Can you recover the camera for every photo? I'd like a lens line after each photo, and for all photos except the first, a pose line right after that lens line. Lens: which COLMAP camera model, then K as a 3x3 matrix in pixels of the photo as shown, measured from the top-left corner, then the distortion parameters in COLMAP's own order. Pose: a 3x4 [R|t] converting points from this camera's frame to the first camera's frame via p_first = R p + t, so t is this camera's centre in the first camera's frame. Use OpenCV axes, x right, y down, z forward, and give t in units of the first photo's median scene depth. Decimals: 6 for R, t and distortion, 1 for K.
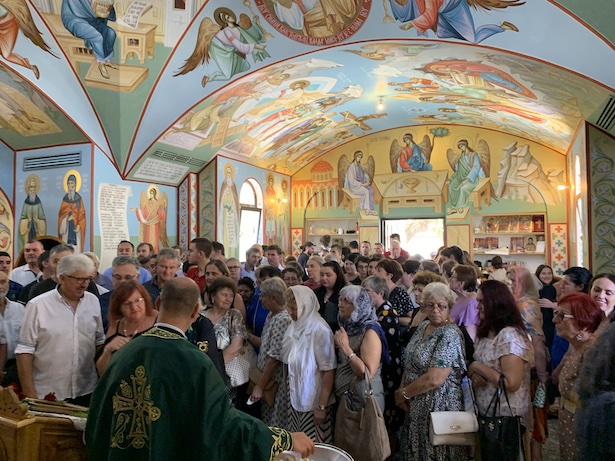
lens RADIAL K [[473.7, 0, 300.2], [0, 473.7, 226.7], [0, 0, 1]] dist [-0.000193, 0.006313]
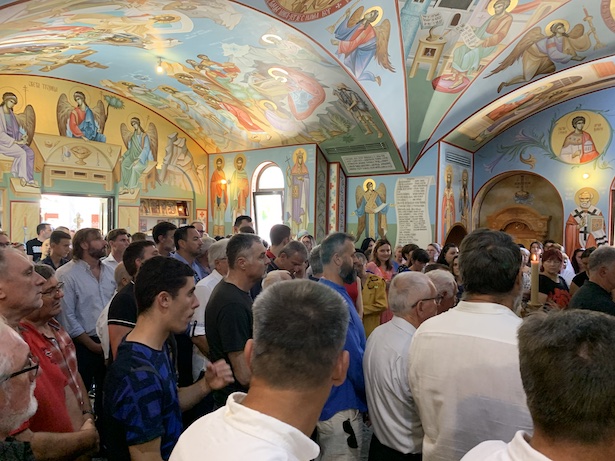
lens RADIAL K [[469.7, 0, 307.5], [0, 469.7, 230.5], [0, 0, 1]] dist [0.011542, -0.004331]
pose [[0.202209, -0.006745, 0.979319, -0.514746], [-0.047048, 0.998755, 0.016593, 0.012539], [-0.978212, -0.049430, 0.201640, 0.452024]]
